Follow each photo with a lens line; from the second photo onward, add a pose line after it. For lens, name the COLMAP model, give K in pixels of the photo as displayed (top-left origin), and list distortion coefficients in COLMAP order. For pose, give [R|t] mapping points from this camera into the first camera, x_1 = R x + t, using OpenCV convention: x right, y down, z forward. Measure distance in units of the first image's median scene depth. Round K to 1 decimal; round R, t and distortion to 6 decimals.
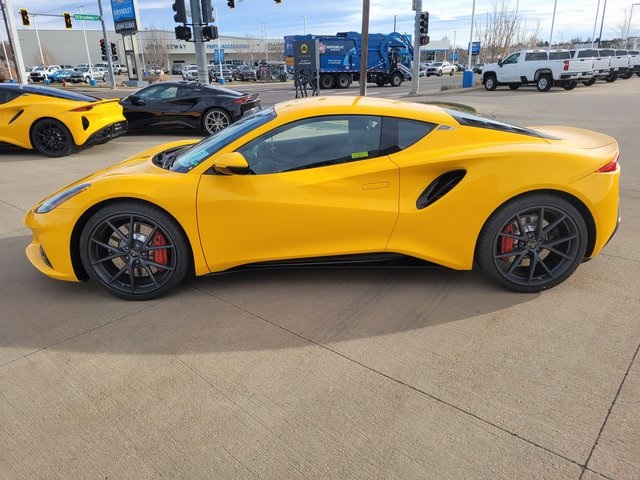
lens RADIAL K [[494.7, 0, 319.7], [0, 494.7, 241.4], [0, 0, 1]] dist [0.035521, -0.013262]
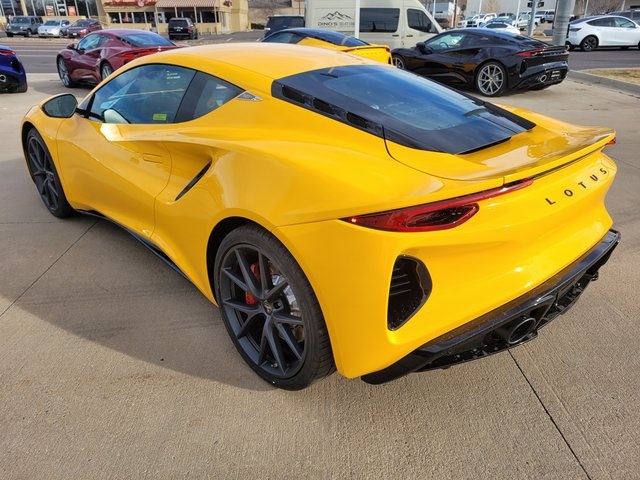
lens RADIAL K [[494.7, 0, 320.5], [0, 494.7, 240.8], [0, 0, 1]] dist [0.035521, -0.013262]
pose [[0.669263, 0.310921, -0.674845, 0.266636], [-0.250644, 0.949474, 0.188880, -0.062499], [0.699474, 0.042736, 0.713379, 0.191682]]
